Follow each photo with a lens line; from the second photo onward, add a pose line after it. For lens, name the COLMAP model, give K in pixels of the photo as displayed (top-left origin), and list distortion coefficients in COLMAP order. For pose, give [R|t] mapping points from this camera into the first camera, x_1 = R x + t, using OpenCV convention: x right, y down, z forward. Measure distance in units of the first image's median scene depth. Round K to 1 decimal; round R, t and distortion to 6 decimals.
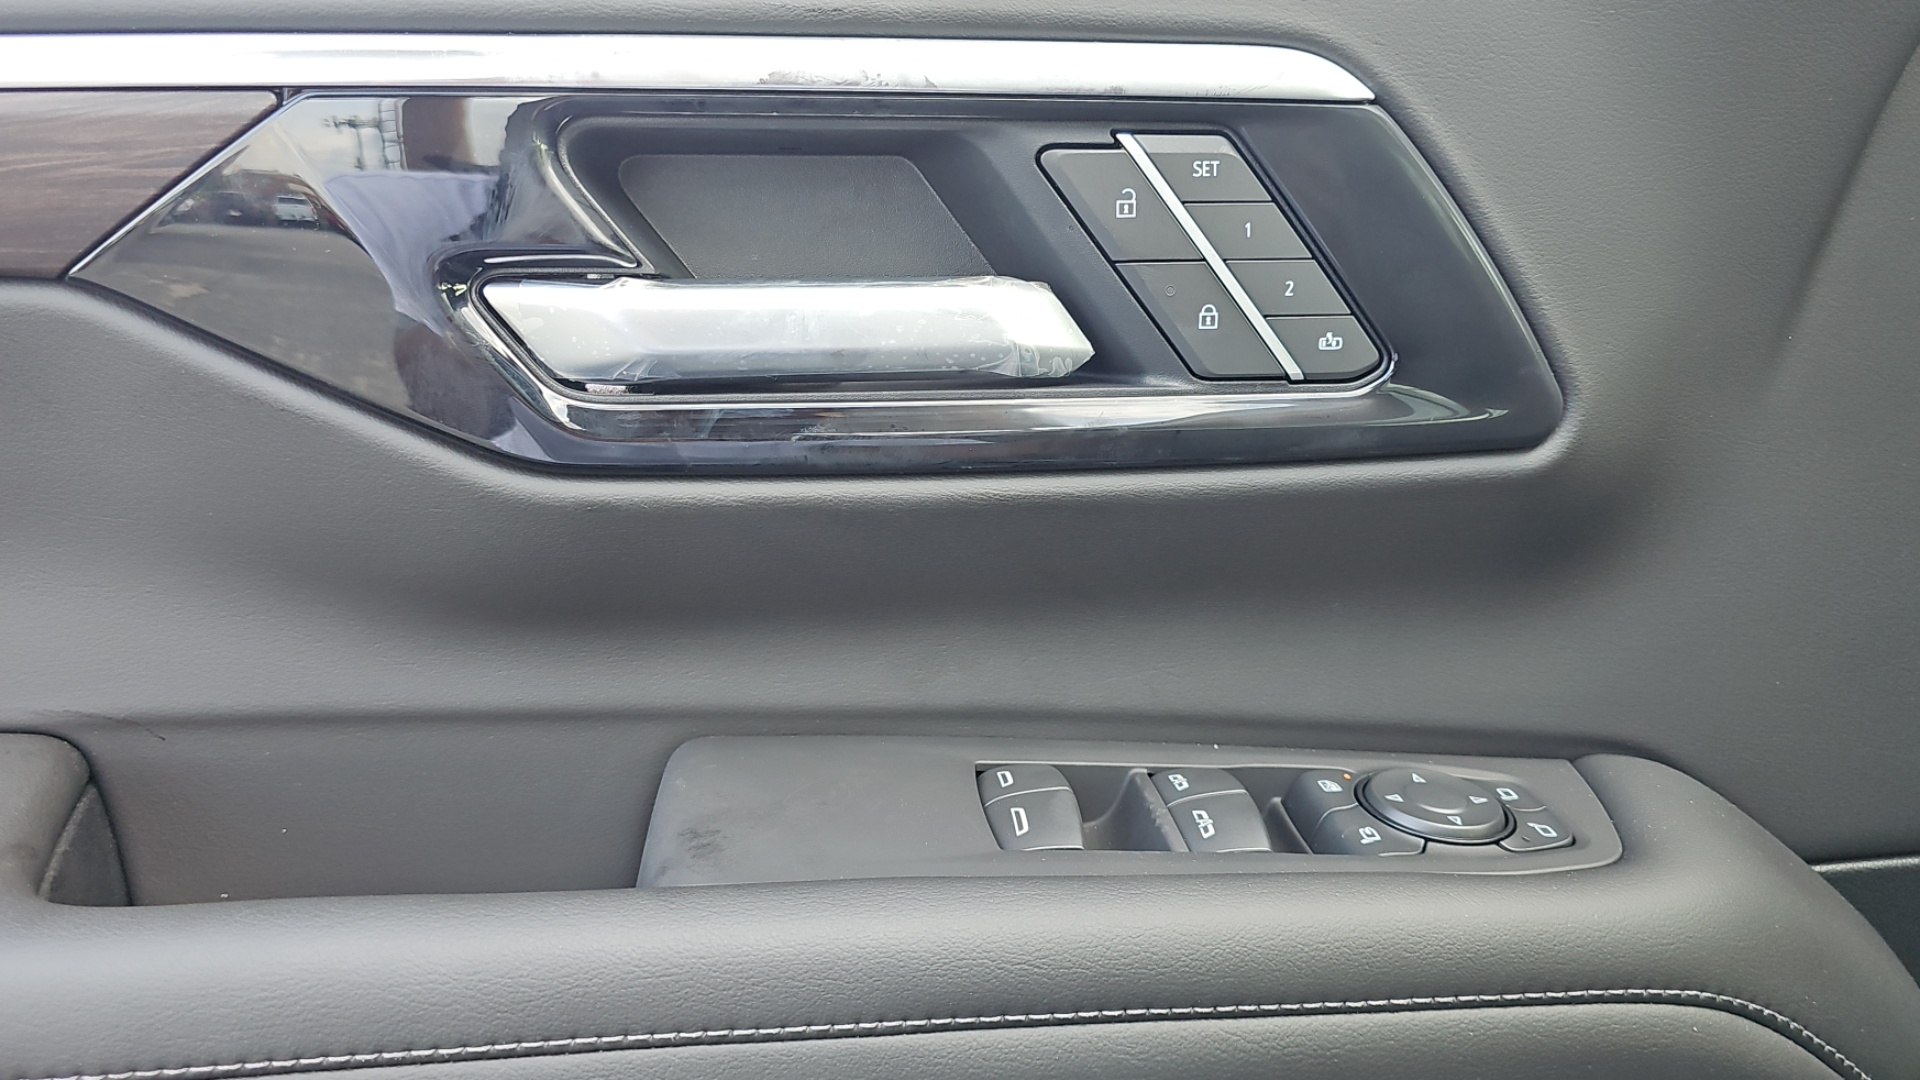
lens RADIAL K [[1362.1, 0, 960.0], [0, 1362.1, 540.0], [0, 0, 1]] dist [0.038522, -0.044265]
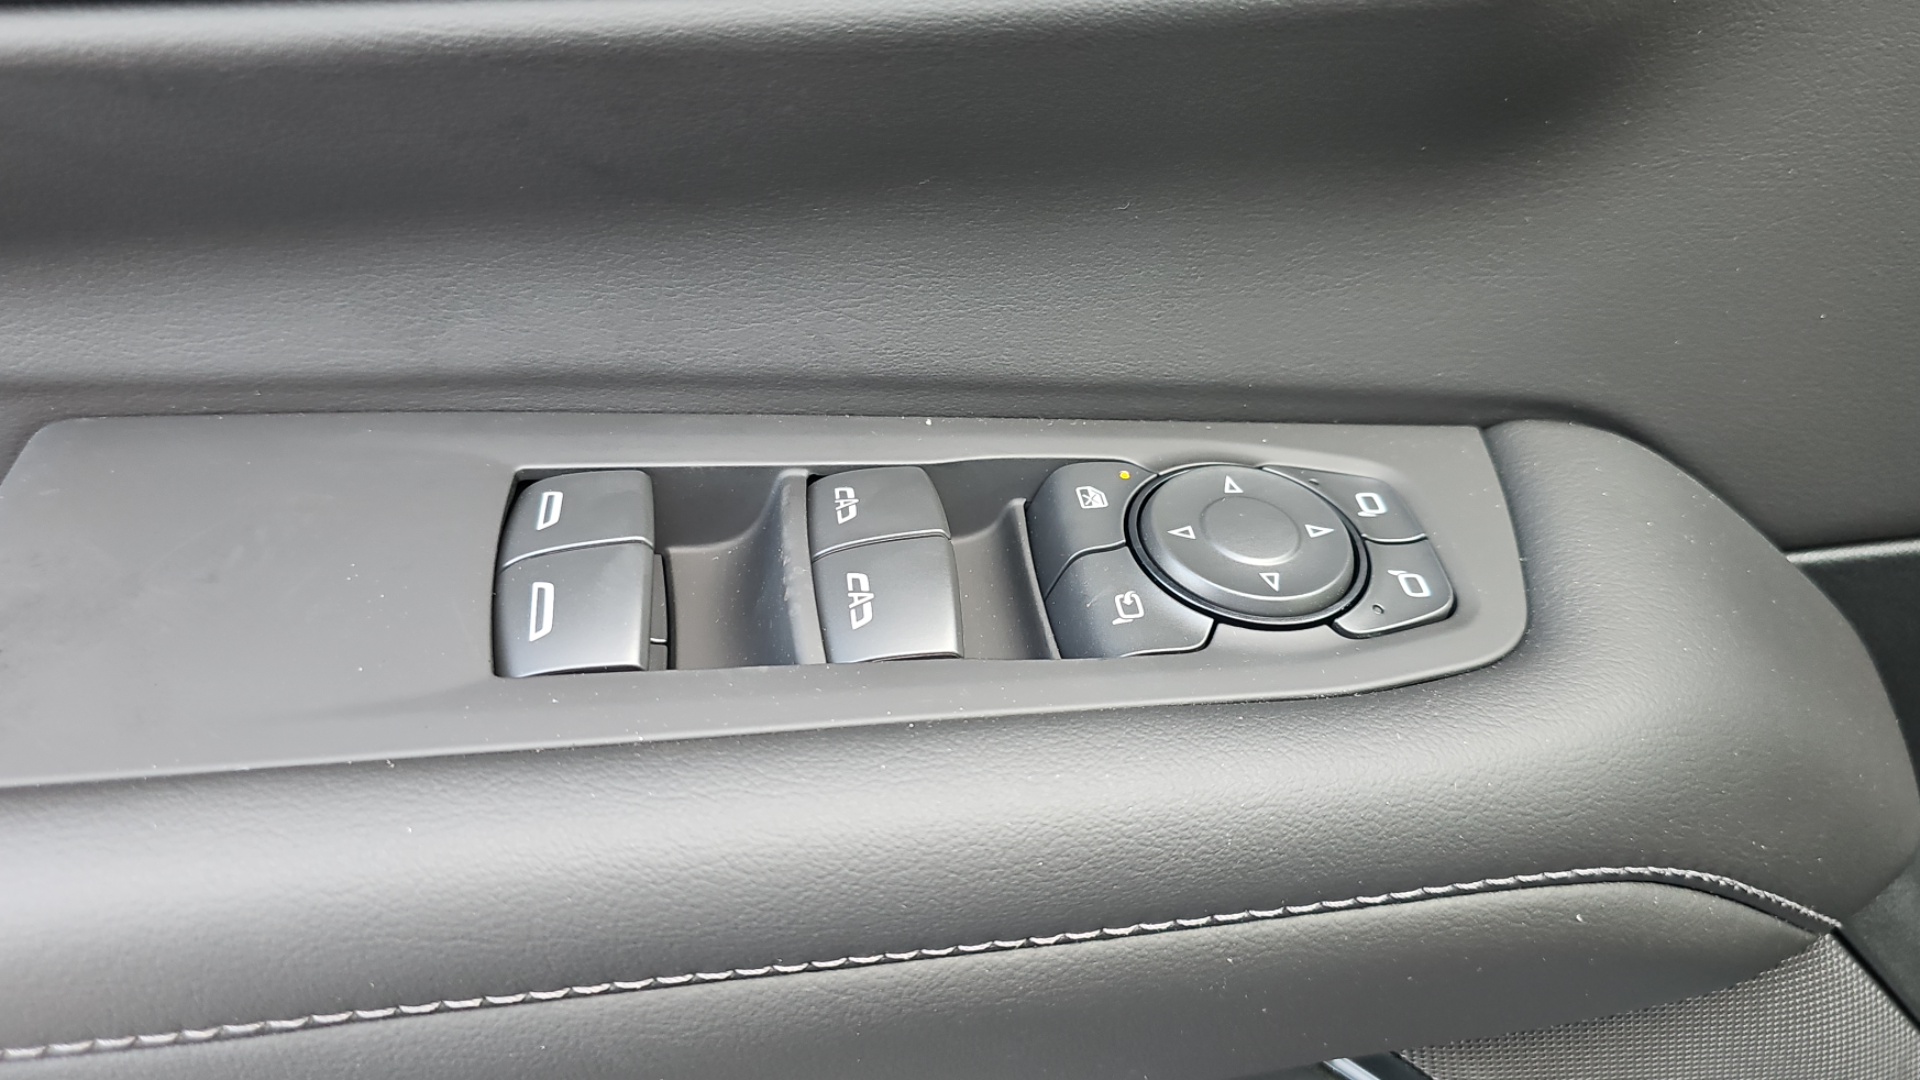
lens RADIAL K [[1406.6, 0, 923.2], [0, 1406.6, 539.6], [0, 0, 1]] dist [0.093444, -0.191049]
pose [[0.999684, 0.001026, 0.025099, 0.179866], [-0.011533, 0.906392, 0.422280, -0.079767], [-0.022317, -0.422436, 0.906118, 0.410593]]
